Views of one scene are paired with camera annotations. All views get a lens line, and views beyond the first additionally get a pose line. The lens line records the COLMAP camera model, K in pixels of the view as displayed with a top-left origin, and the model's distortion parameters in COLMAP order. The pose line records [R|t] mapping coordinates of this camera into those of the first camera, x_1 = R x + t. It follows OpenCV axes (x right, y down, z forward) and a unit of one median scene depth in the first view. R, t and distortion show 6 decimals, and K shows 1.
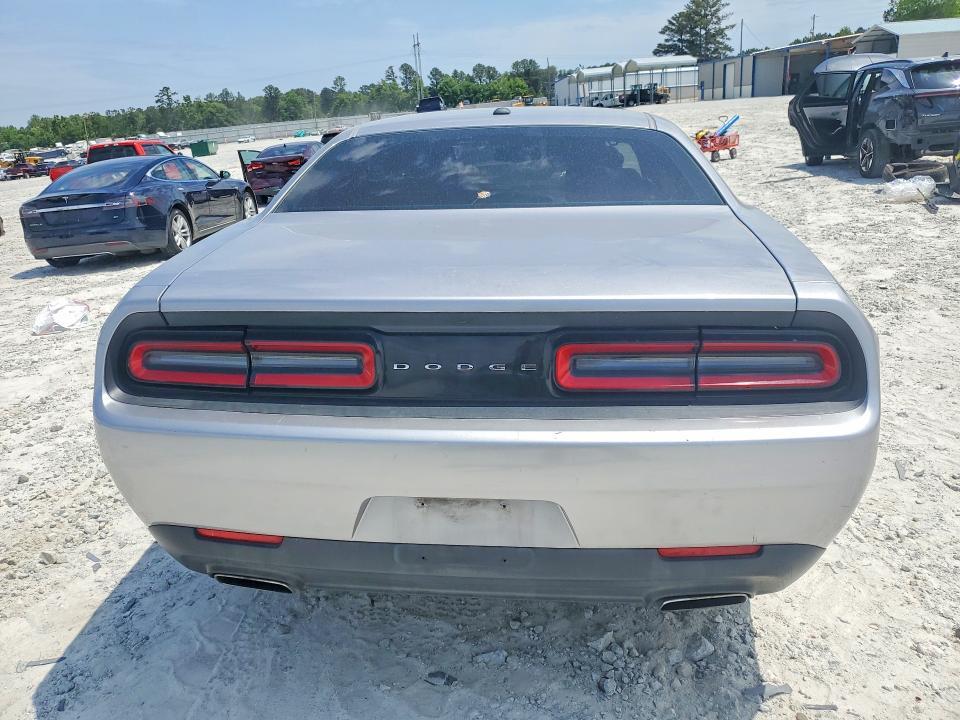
lens RADIAL K [[758.3, 0, 480.0], [0, 758.3, 360.0], [0, 0, 1]] dist [-0.001487, 0.011854]
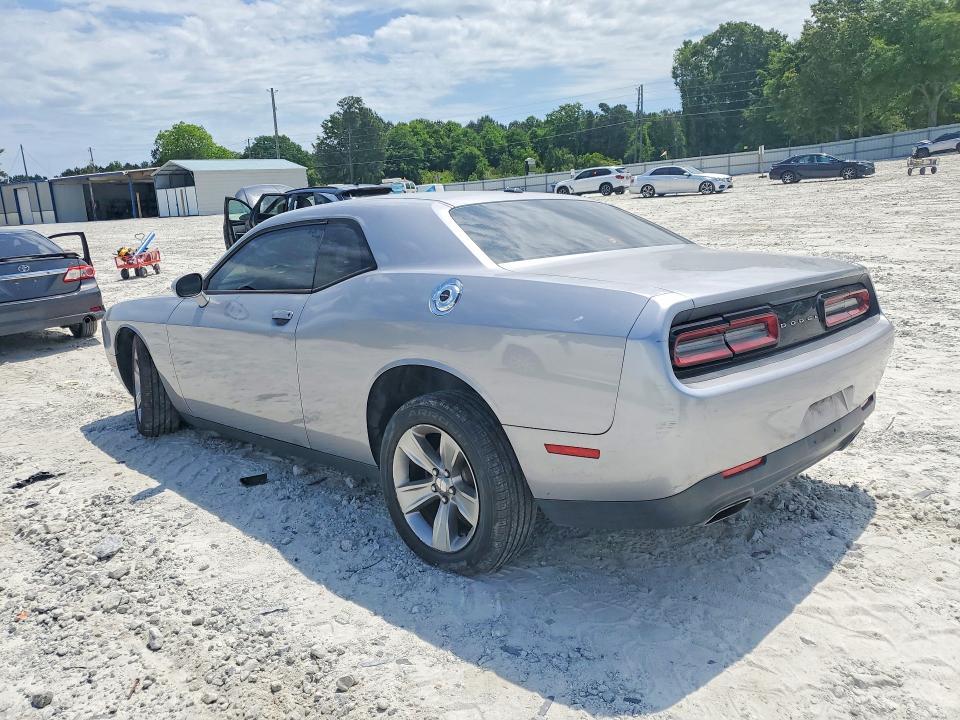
lens RADIAL K [[758.3, 0, 480.0], [0, 758.3, 360.0], [0, 0, 1]] dist [-0.001487, 0.011854]
pose [[0.627416, -0.127843, 0.768118, -1.176757], [0.248873, 0.967615, -0.042238, -0.010690], [-0.737843, 0.217664, 0.638914, 0.310901]]
